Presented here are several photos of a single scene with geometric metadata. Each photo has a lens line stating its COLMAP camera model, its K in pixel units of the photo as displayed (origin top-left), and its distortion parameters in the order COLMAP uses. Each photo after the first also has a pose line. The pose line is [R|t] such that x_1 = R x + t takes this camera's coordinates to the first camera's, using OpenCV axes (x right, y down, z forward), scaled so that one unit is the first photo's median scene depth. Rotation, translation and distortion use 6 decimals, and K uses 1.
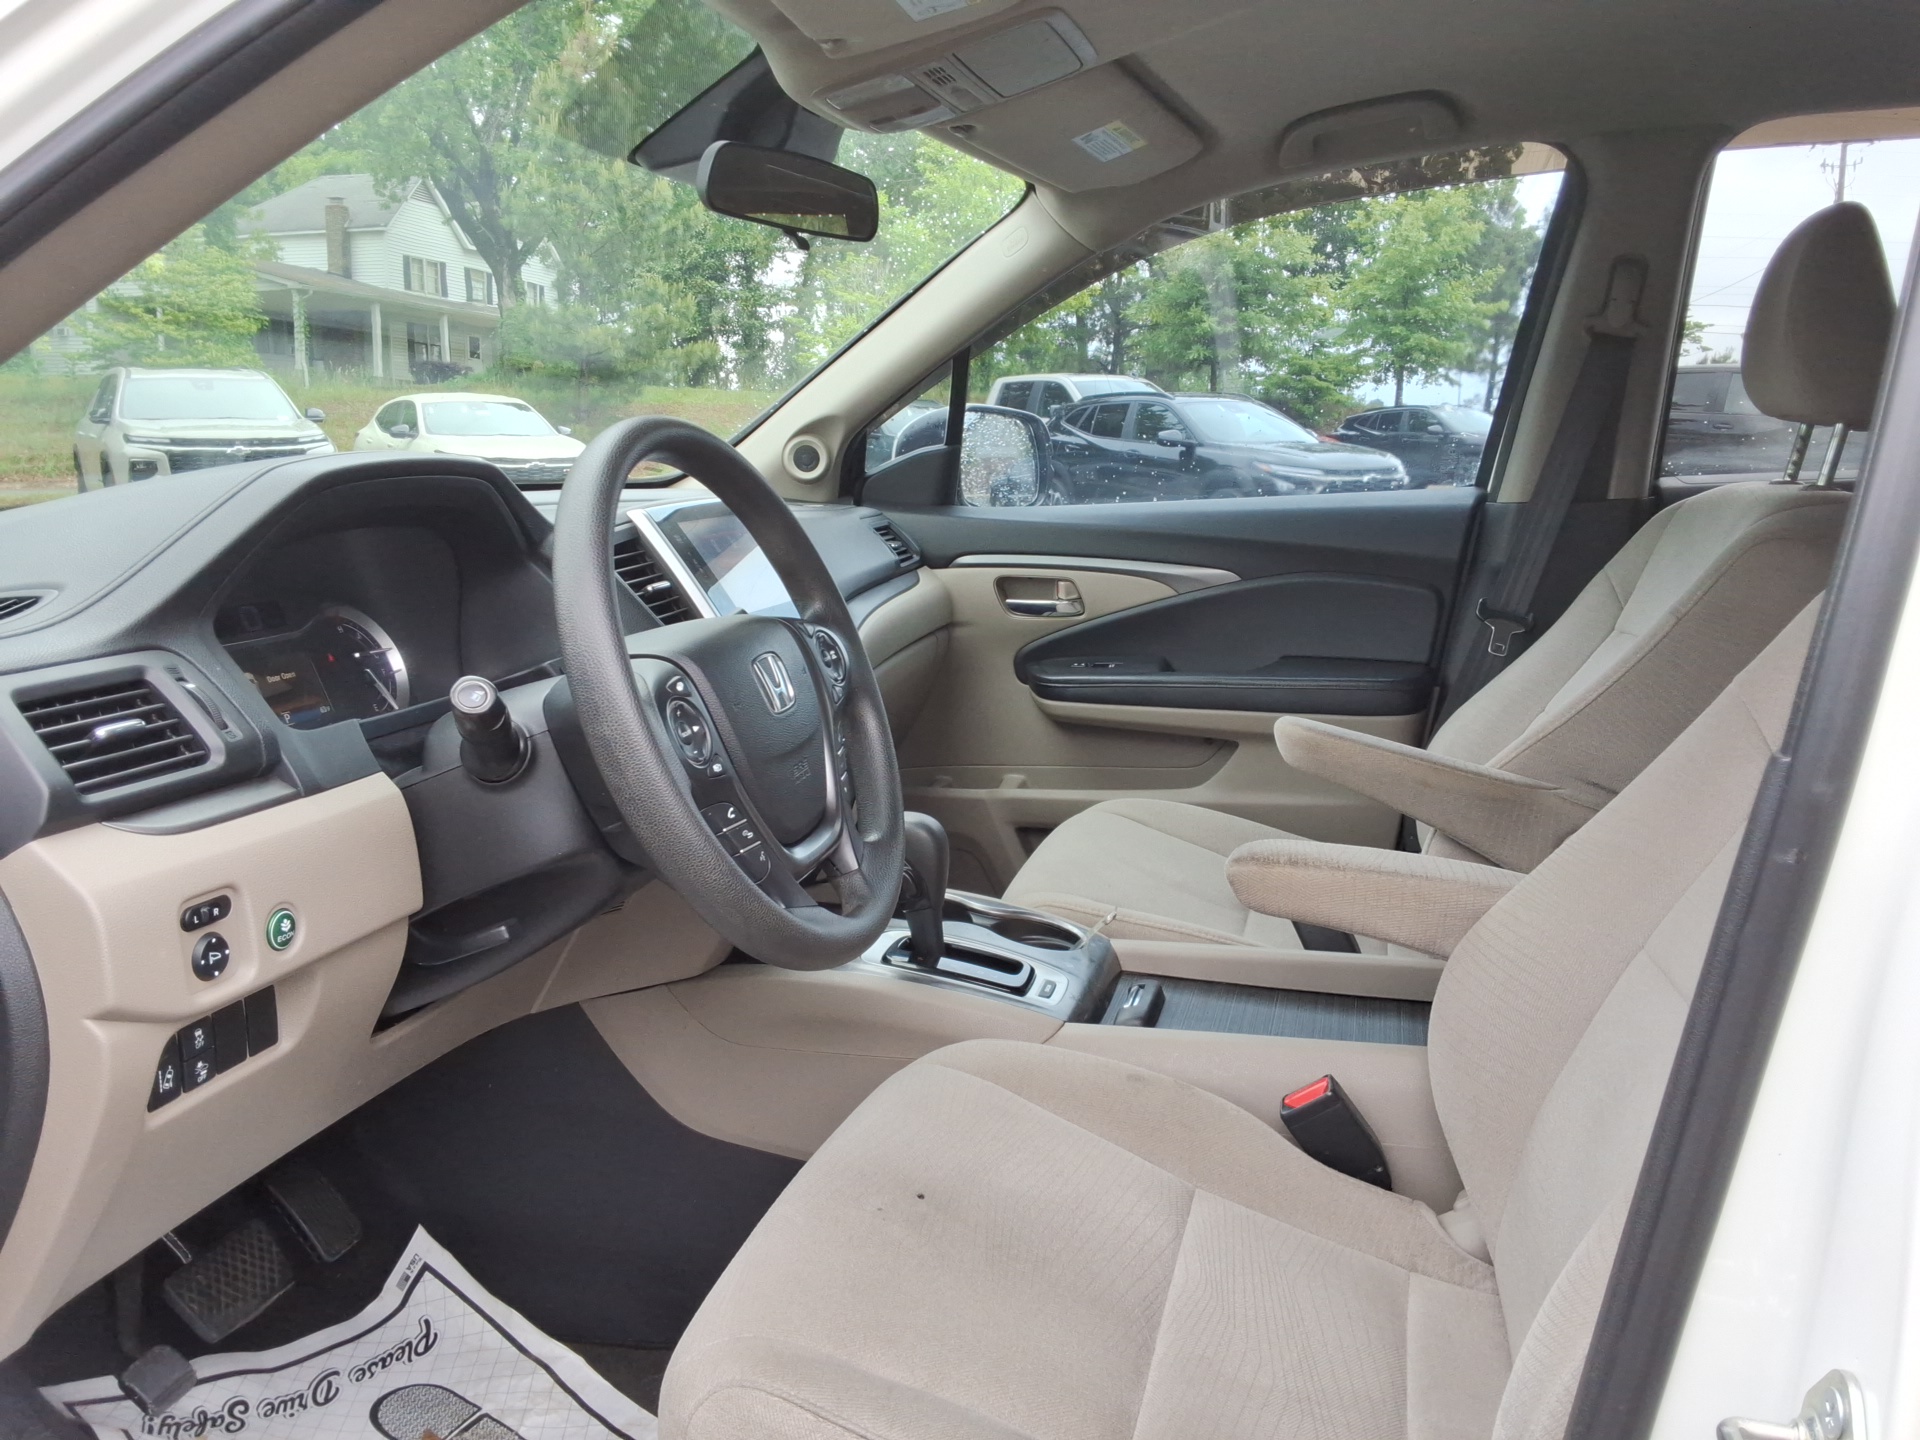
lens RADIAL K [[1543.4, 0, 970.1], [0, 1543.4, 712.9], [0, 0, 1]] dist [0.110340, -0.157622]
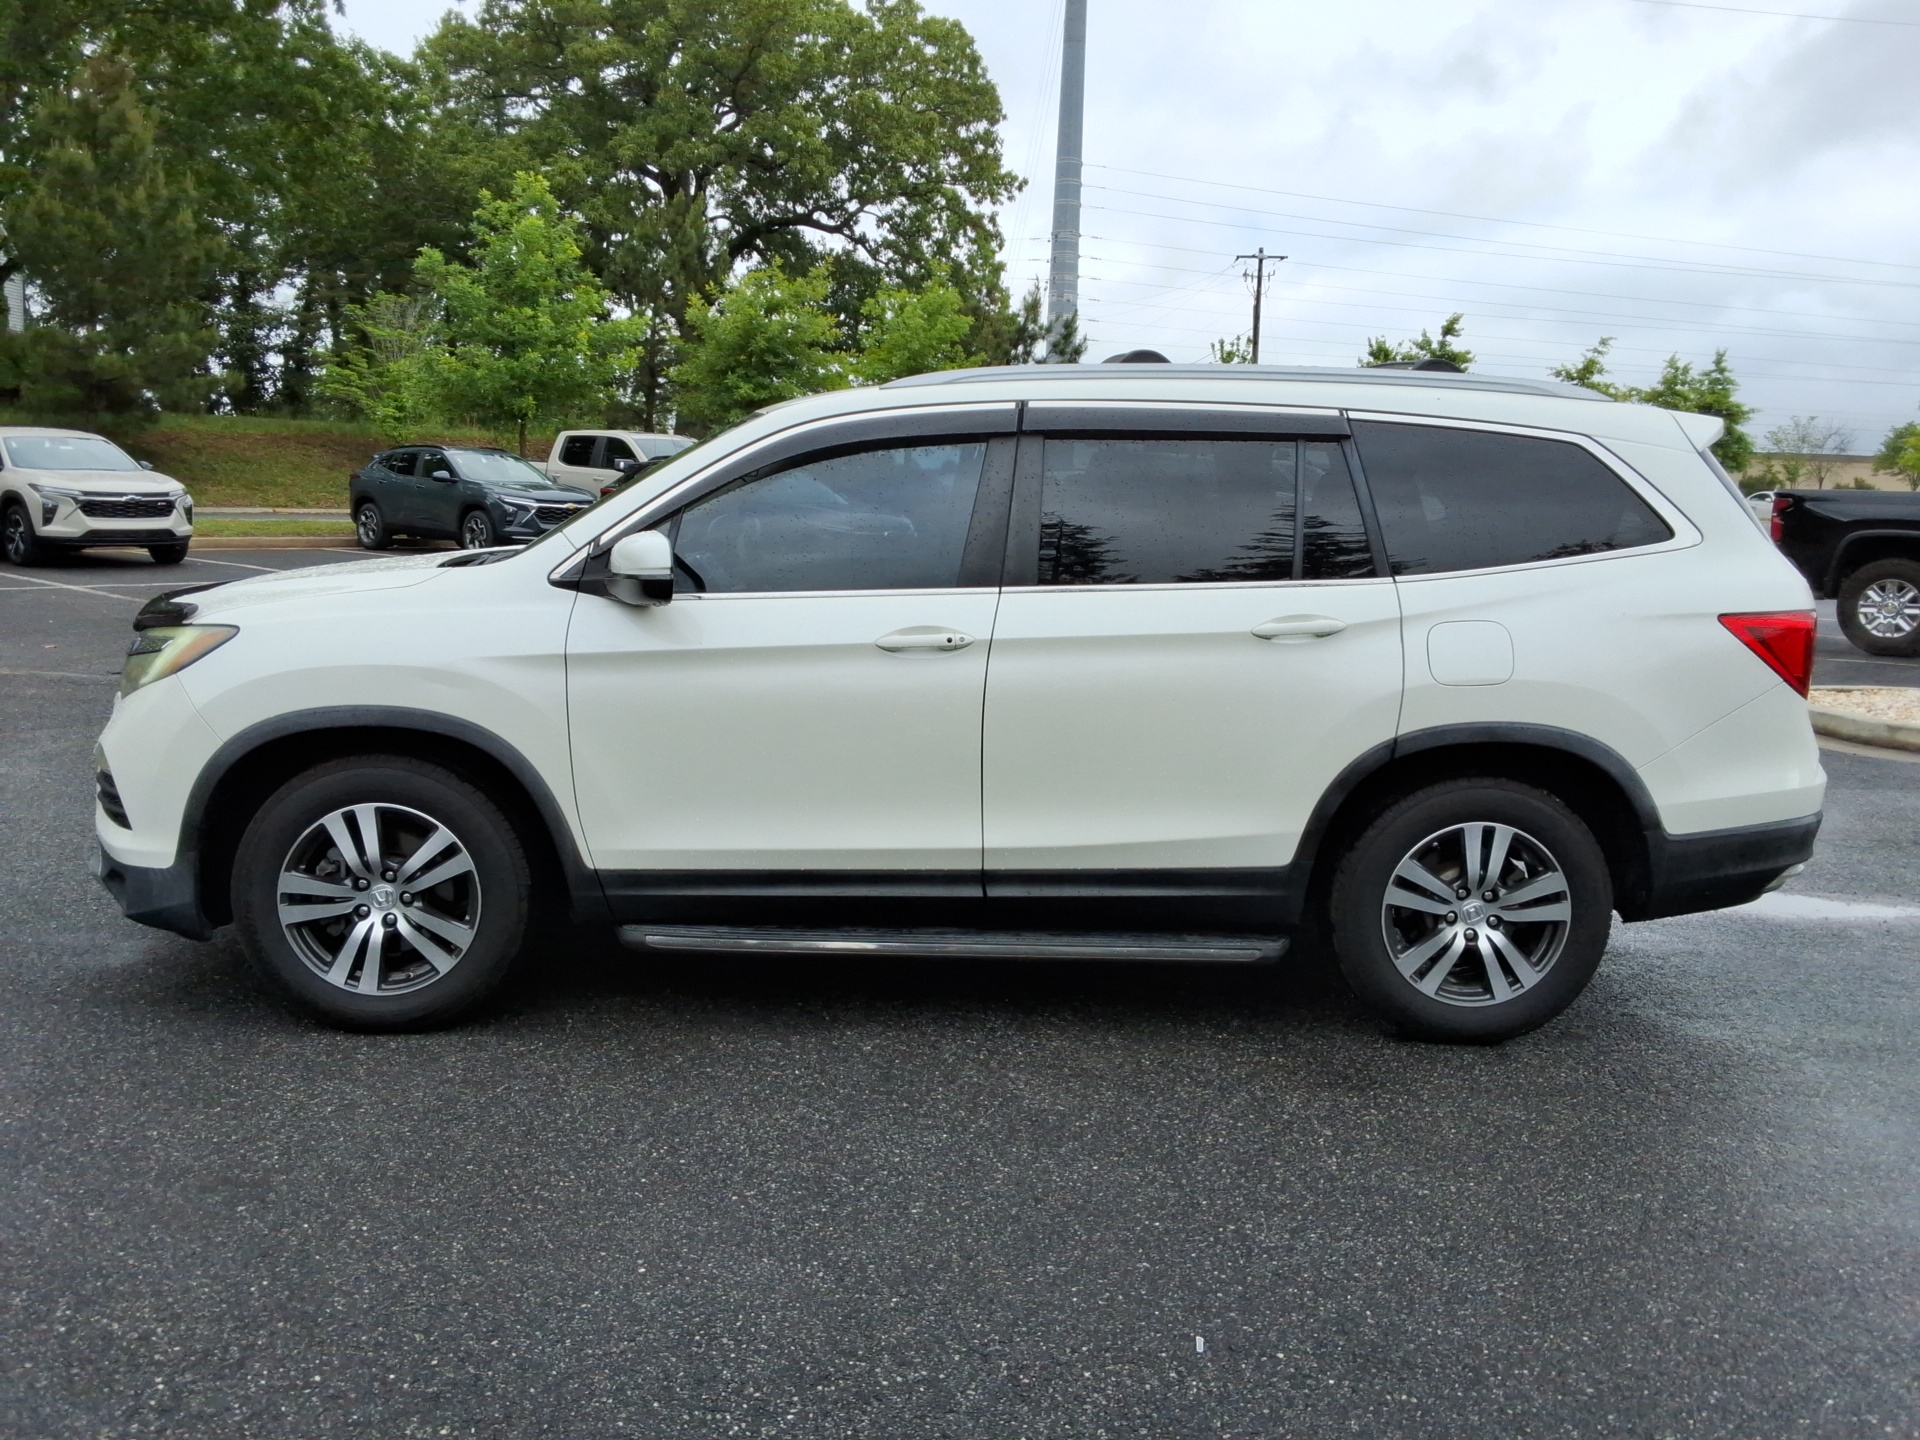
lens RADIAL K [[1543.4, 0, 970.1], [0, 1543.4, 712.9], [0, 0, 1]] dist [0.110340, -0.157622]
pose [[0.953995, -0.011488, 0.299602, -0.024443], [0.019646, 0.999513, -0.024231, 0.012634], [-0.299178, 0.029002, 0.953756, -0.096552]]
